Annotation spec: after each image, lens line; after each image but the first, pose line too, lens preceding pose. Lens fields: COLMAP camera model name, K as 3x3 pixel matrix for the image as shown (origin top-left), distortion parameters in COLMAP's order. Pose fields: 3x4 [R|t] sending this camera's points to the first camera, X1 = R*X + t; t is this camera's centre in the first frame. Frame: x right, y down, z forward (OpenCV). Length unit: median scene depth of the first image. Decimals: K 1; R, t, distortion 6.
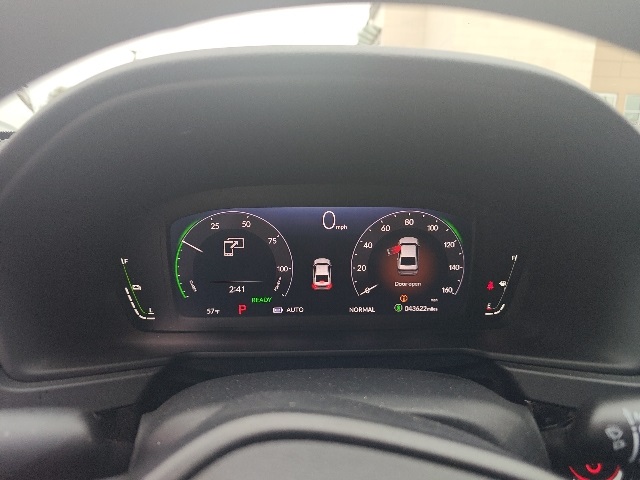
lens RADIAL K [[427.6, 0, 320.1], [0, 427.6, 241.1], [0, 0, 1]] dist [0.010656, 0.000810]
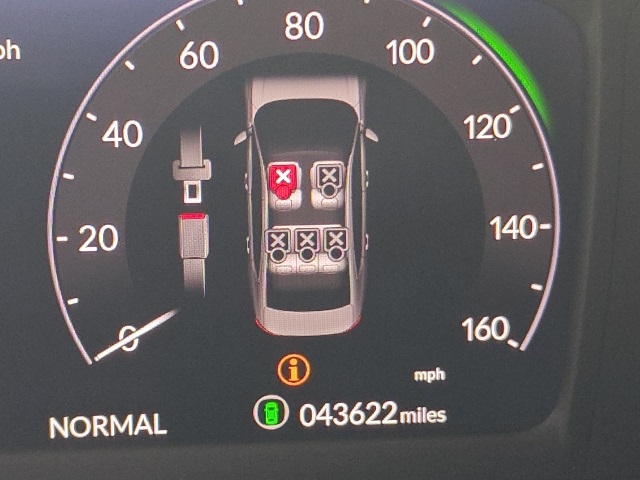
lens RADIAL K [[427.6, 0, 319.7], [0, 427.6, 239.8], [0, 0, 1]] dist [0.010656, 0.000810]
pose [[0.999696, -0.022673, -0.009694, 0.213475], [0.022208, 0.998708, -0.045712, 0.076517], [0.010717, 0.045483, 0.998908, 0.774835]]
